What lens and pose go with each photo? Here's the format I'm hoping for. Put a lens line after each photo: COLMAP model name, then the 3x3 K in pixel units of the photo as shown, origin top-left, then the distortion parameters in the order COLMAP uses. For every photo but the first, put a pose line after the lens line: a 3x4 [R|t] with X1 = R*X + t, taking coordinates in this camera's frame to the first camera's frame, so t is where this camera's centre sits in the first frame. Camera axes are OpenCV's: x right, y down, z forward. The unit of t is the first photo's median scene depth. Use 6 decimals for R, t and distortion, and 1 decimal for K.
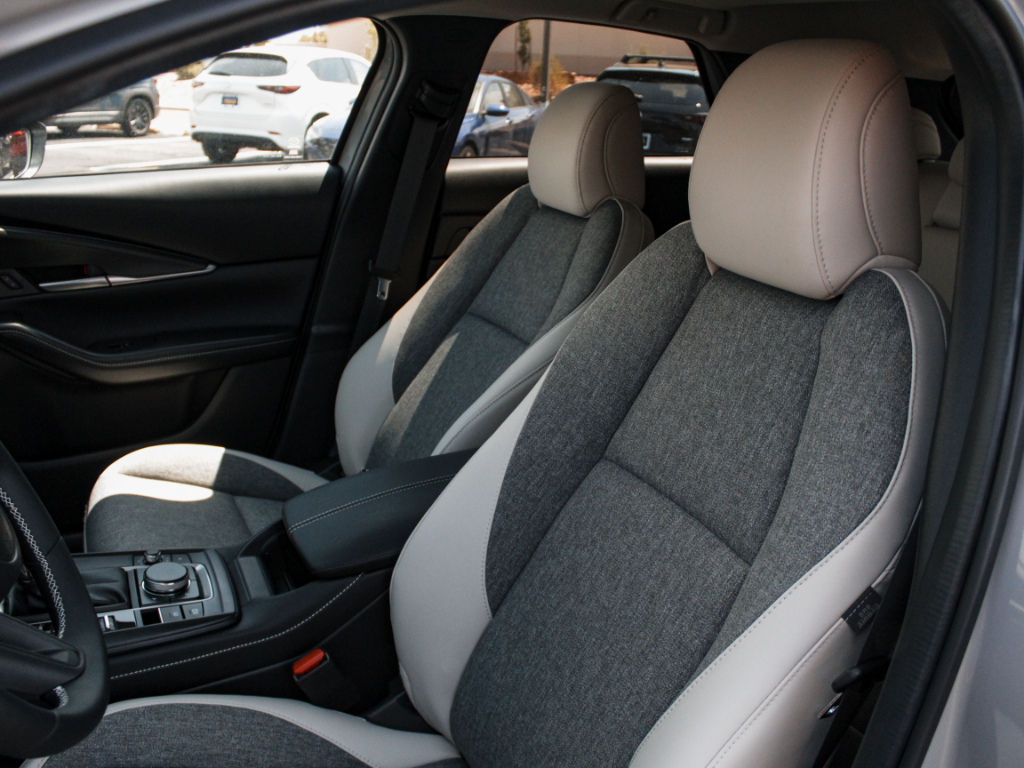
lens RADIAL K [[933.5, 0, 512.0], [0, 933.5, 384.0], [0, 0, 1]] dist [-0.158670, 0.113275]
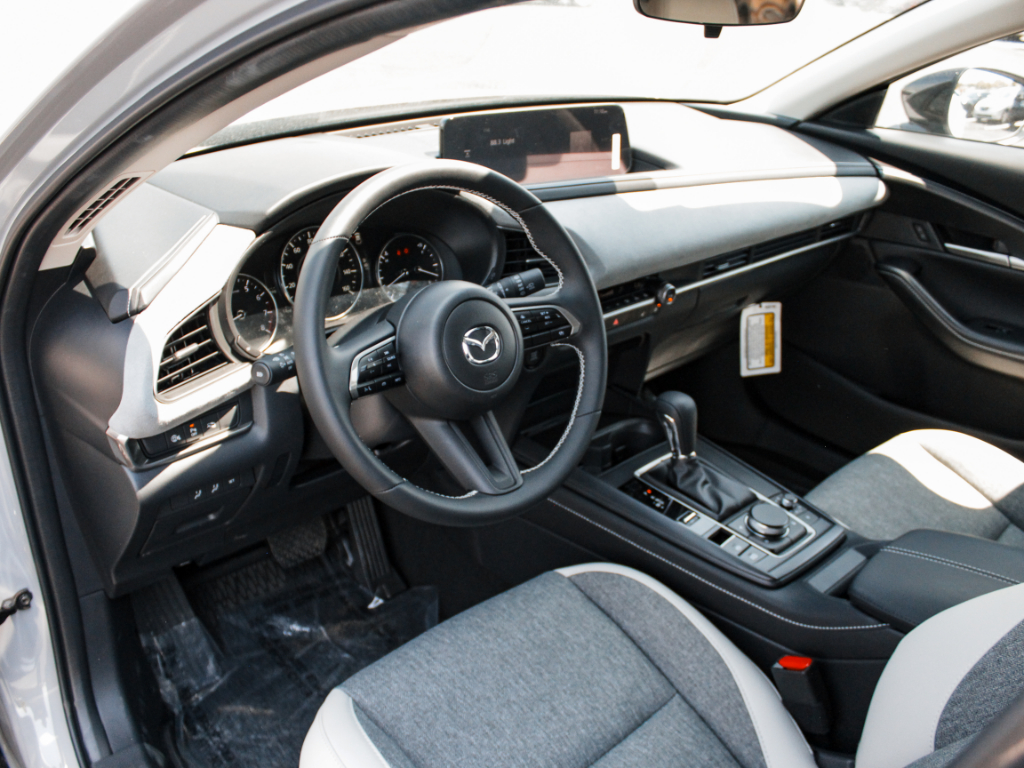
lens RADIAL K [[933.5, 0, 512.0], [0, 933.5, 384.0], [0, 0, 1]] dist [-0.158670, 0.113275]
pose [[0.308257, 0.386750, -0.869139, 0.426894], [-0.335553, 0.899111, 0.281076, -0.140673], [0.890158, 0.204998, 0.406932, 0.276726]]
